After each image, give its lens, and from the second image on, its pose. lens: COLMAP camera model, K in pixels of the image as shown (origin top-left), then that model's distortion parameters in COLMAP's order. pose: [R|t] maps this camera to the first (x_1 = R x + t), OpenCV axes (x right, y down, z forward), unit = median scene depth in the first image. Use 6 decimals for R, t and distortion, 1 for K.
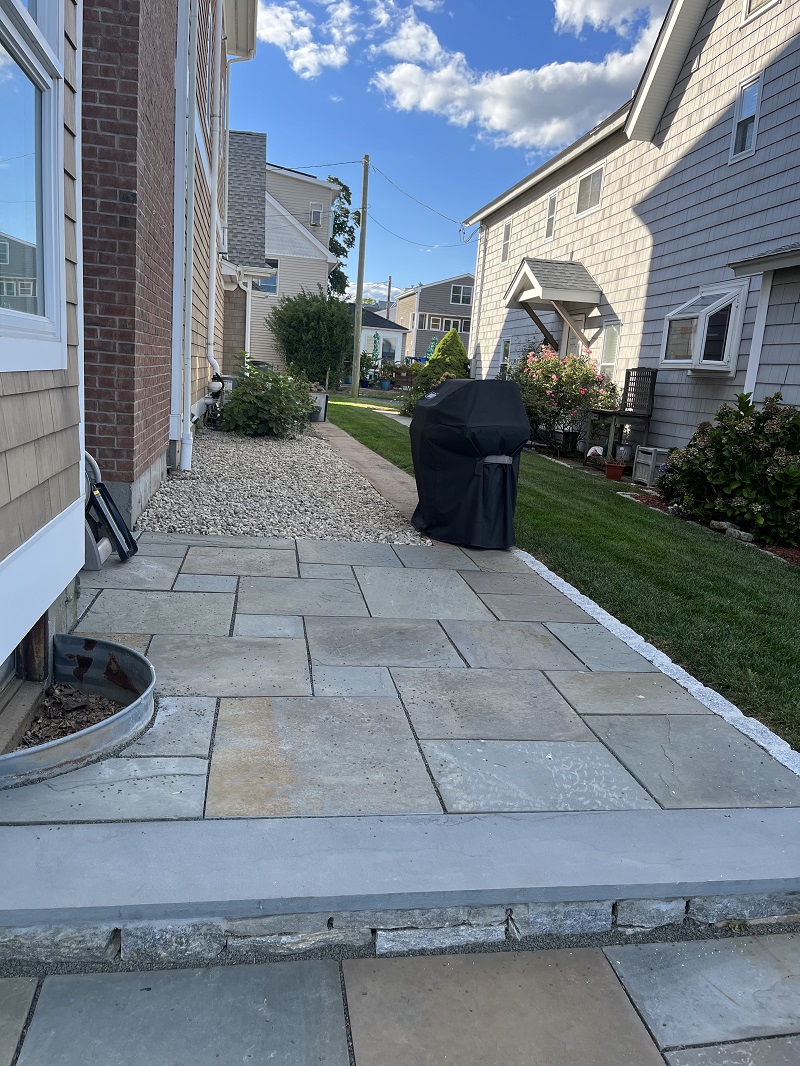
lens RADIAL K [[789.8, 0, 391.0], [0, 789.8, 537.8], [0, 0, 1]] dist [0.078738, -0.105190]
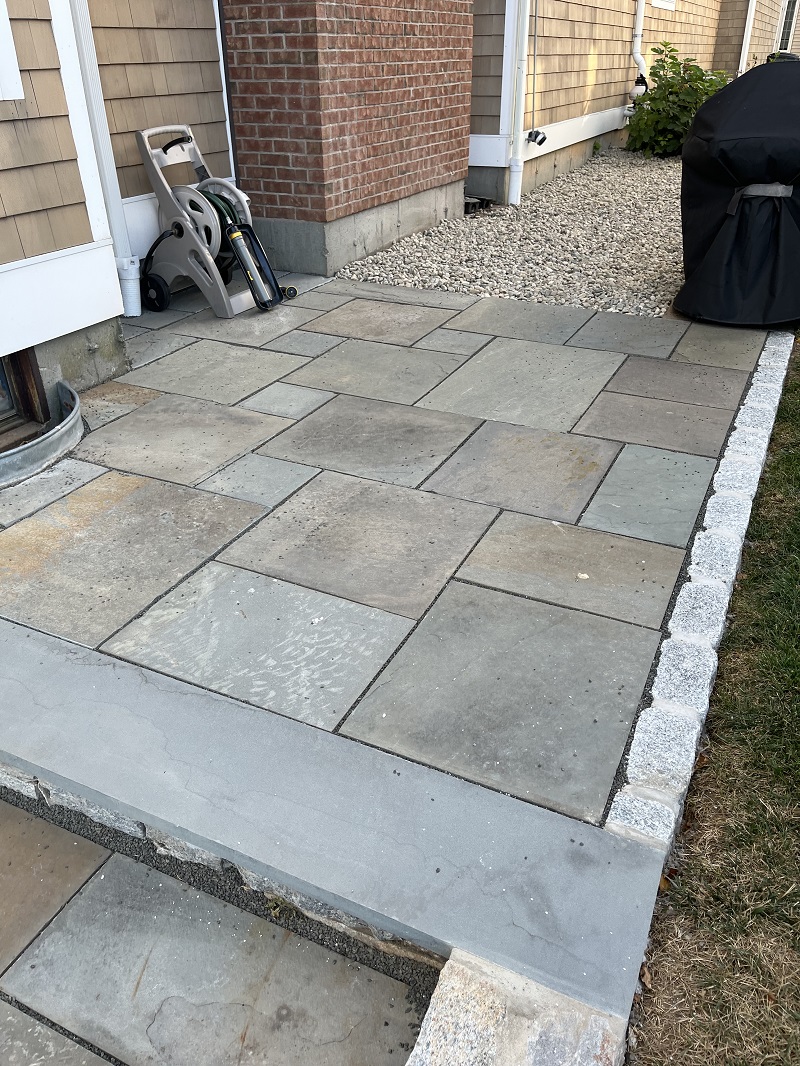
lens RADIAL K [[789.8, 0, 391.0], [0, 789.8, 537.8], [0, 0, 1]] dist [0.078738, -0.105190]
pose [[0.814212, 0.226069, -0.534745, 0.464064], [-0.048185, 0.944208, 0.325805, -0.041237], [0.578565, -0.239507, 0.779679, 0.323439]]
